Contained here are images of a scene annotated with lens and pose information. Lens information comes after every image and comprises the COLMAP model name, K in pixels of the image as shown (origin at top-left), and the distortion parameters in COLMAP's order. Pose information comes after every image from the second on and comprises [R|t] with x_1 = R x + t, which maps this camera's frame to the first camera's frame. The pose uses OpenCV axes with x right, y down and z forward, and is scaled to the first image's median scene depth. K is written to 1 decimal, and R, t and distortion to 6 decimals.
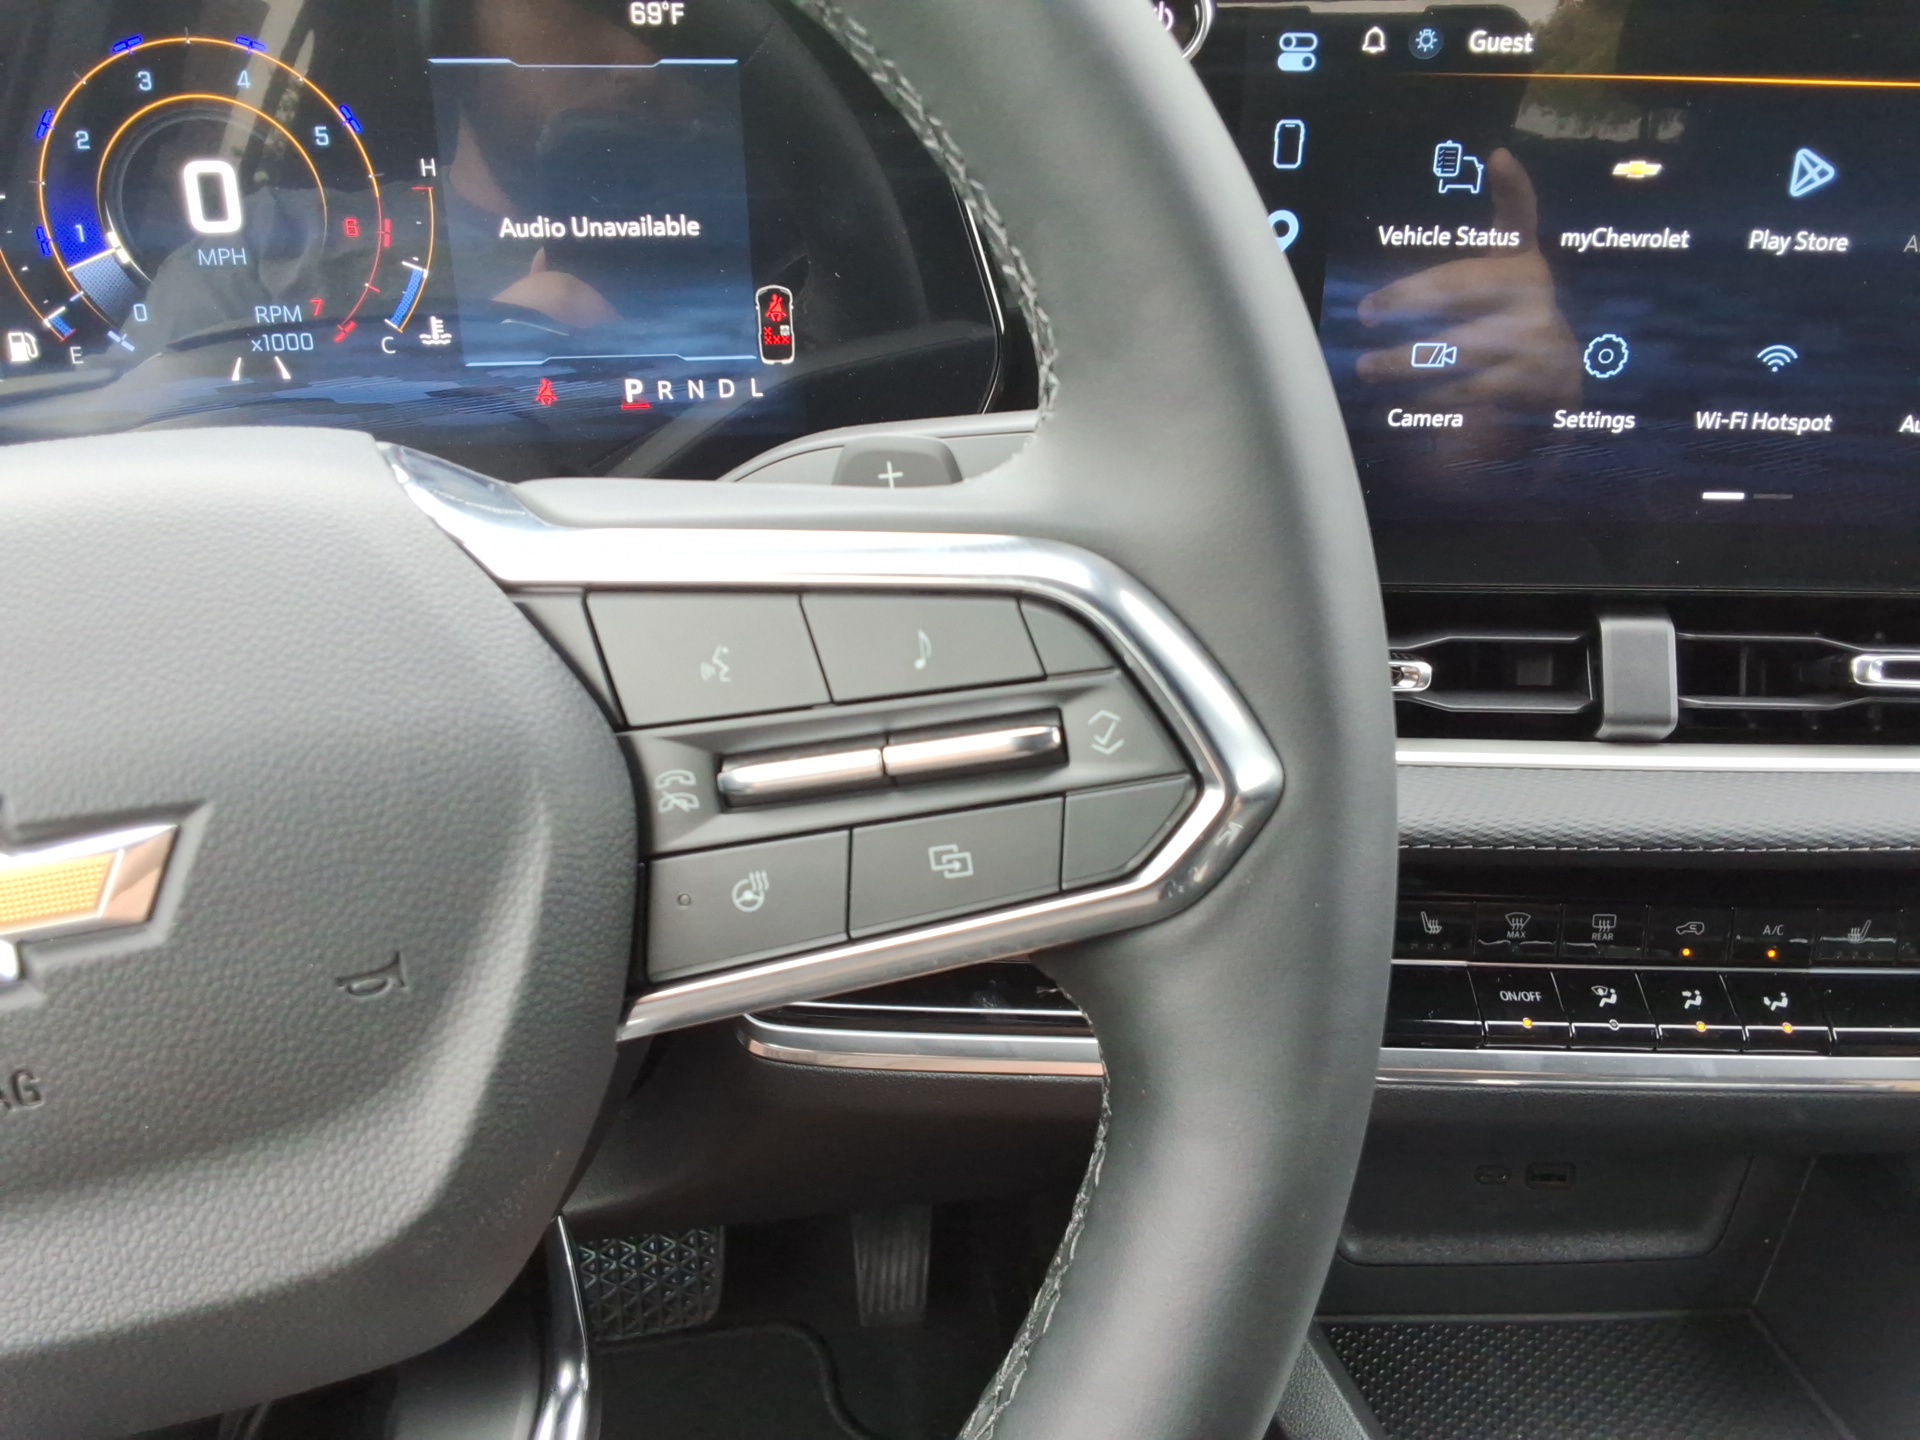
lens RADIAL K [[1550.3, 0, 992.4], [0, 1550.3, 719.7], [0, 0, 1]] dist [0.105643, -0.174440]
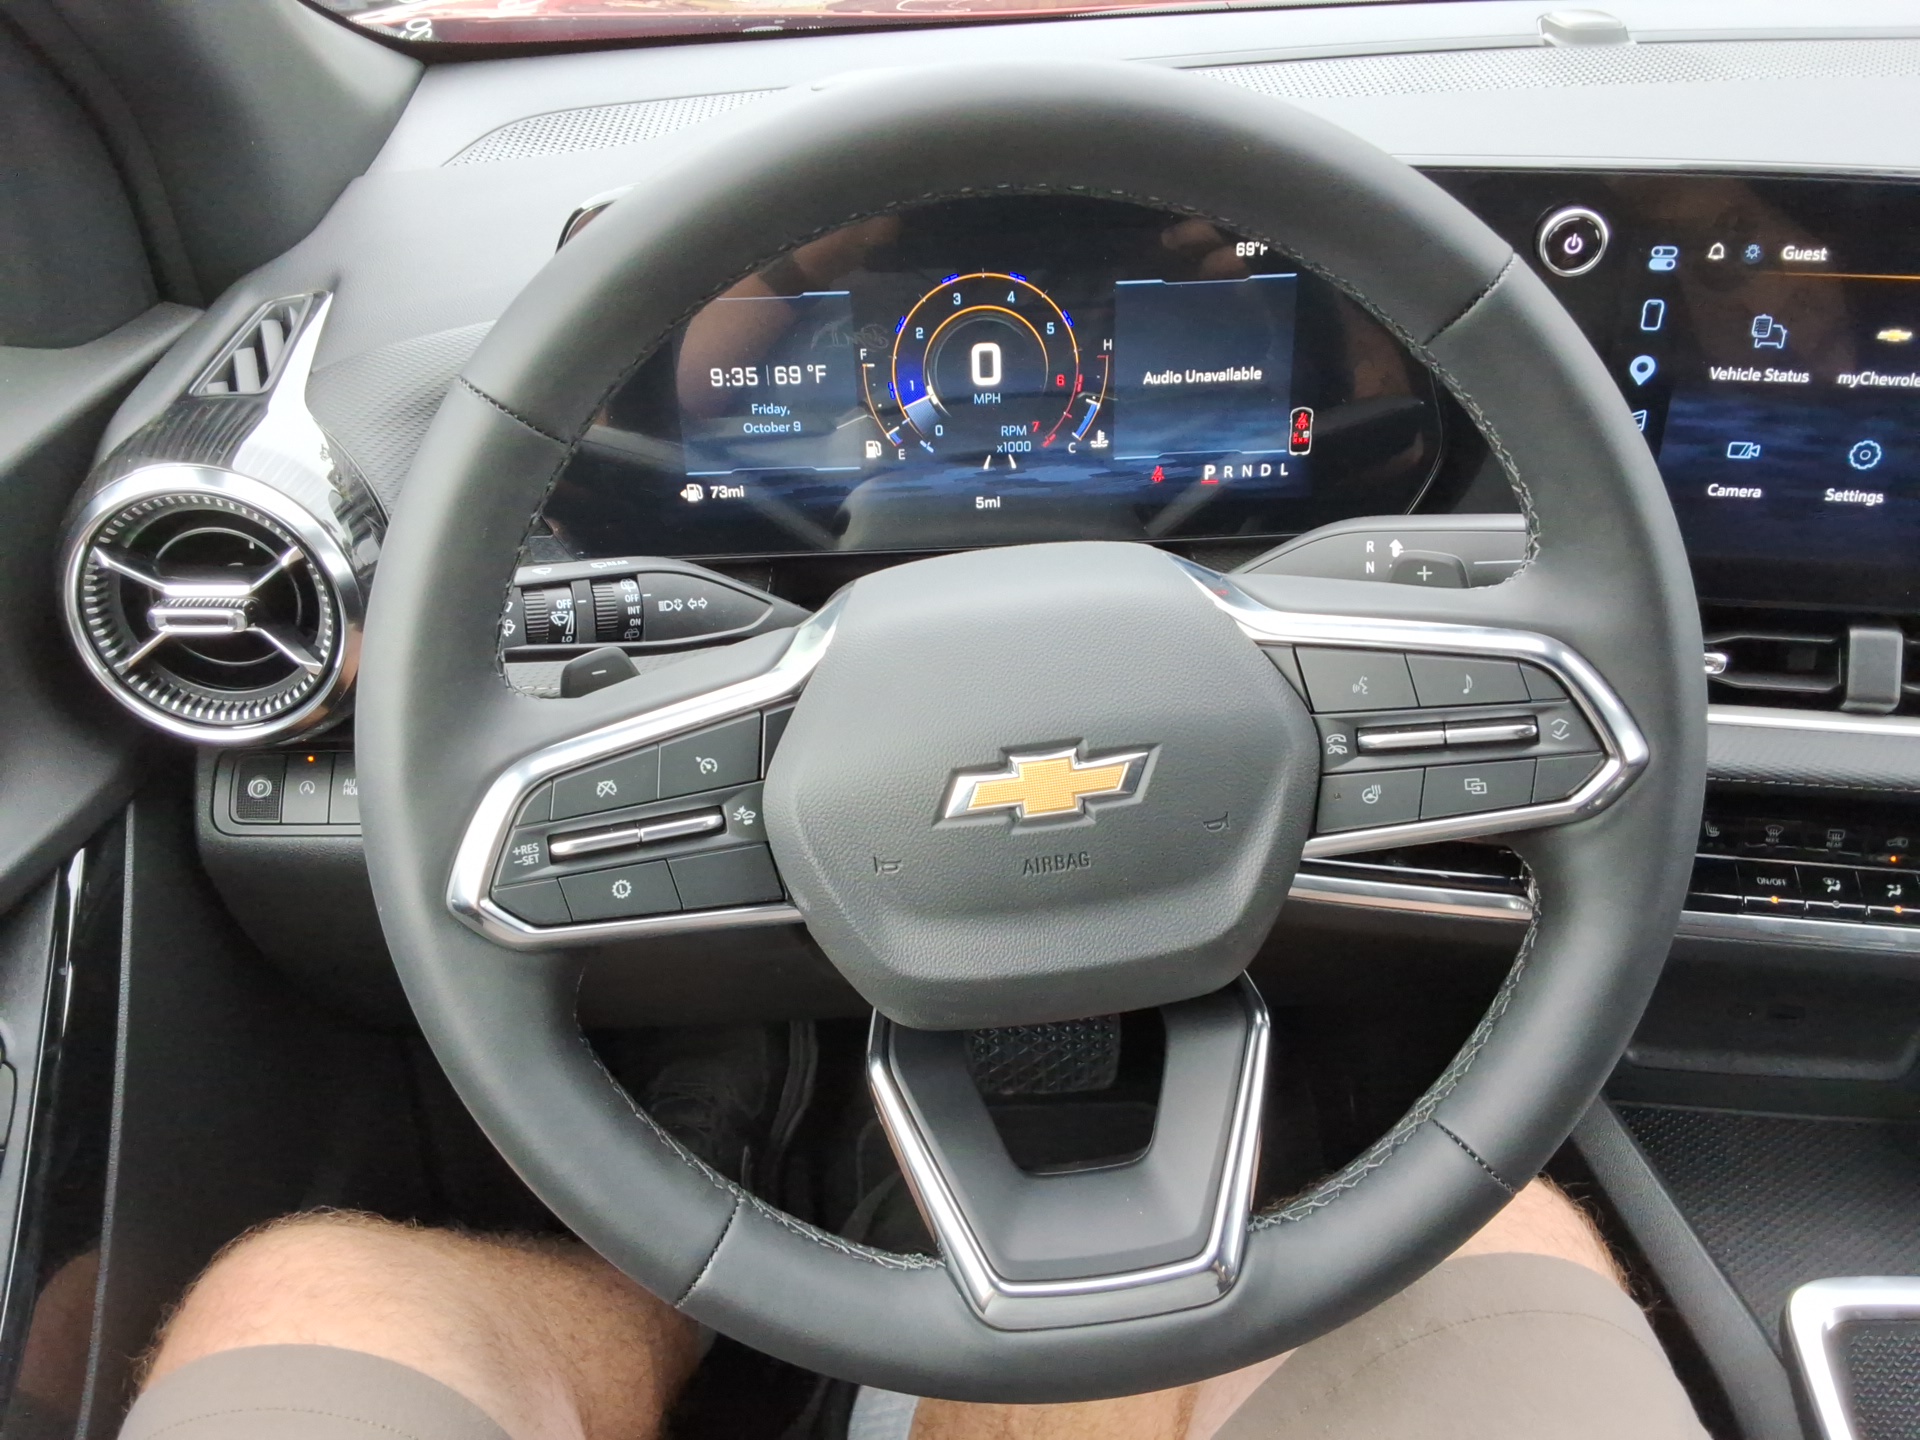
lens RADIAL K [[1516.4, 0, 1000.7], [0, 1516.4, 722.0], [0, 0, 1]] dist [0.110301, -0.189973]
pose [[0.986745, 0.050654, -0.154173, -0.187130], [-0.037809, 0.995651, 0.085142, -0.079223], [0.157816, -0.078184, 0.984369, -0.608574]]
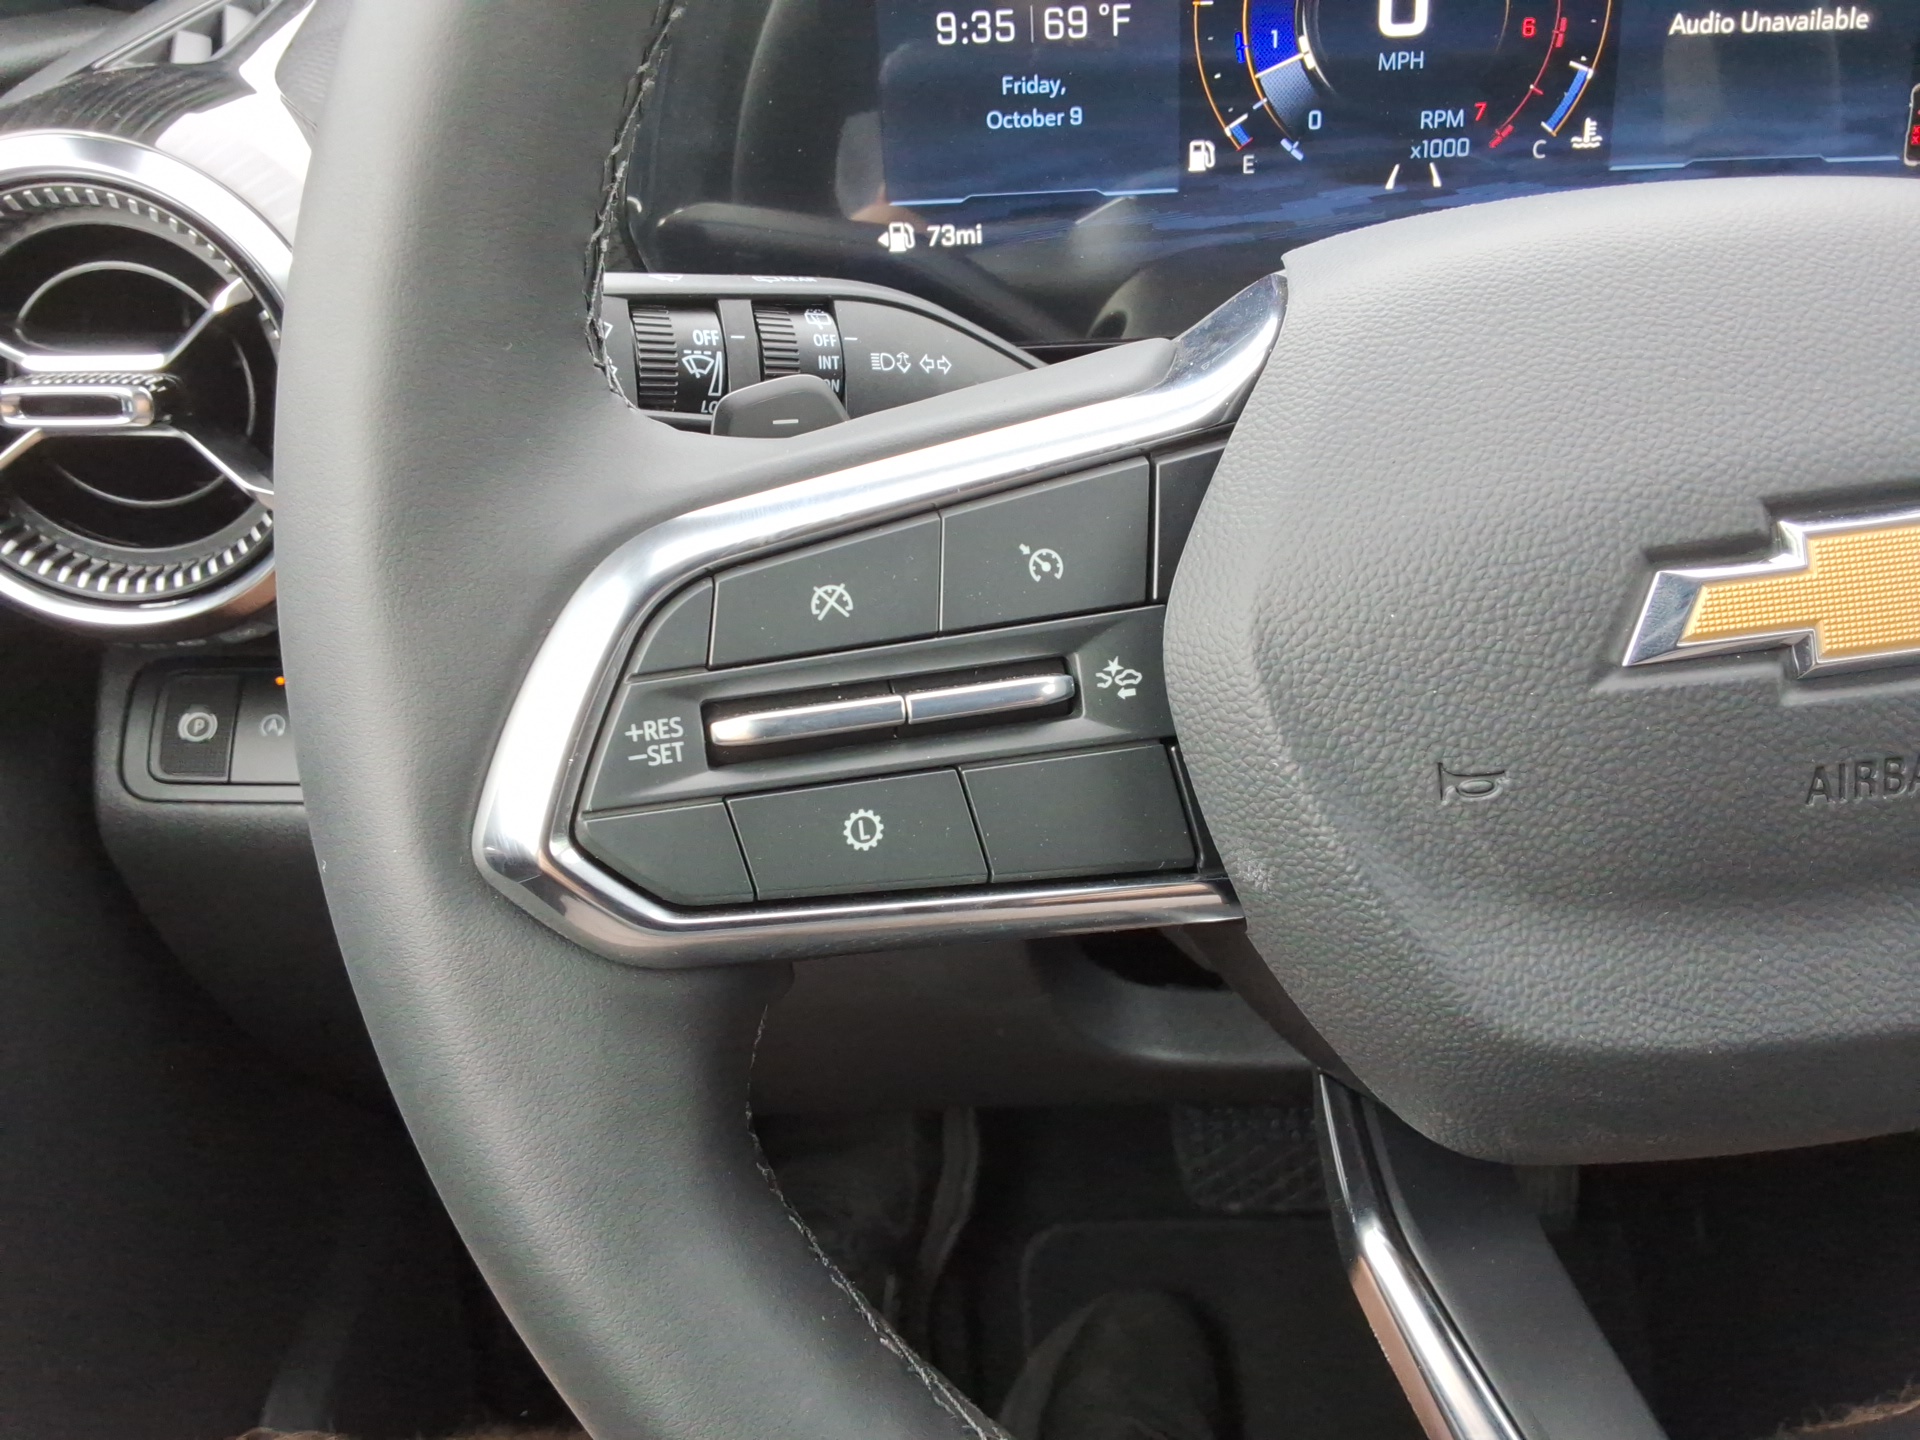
lens RADIAL K [[1589.4, 0, 1017.2], [0, 1589.4, 729.3], [0, 0, 1]] dist [0.107732, -0.190256]
pose [[0.979297, 0.048735, -0.196476, -0.469693], [-0.039124, 0.997854, 0.052510, 0.081749], [0.198614, -0.043736, 0.979101, -0.071691]]
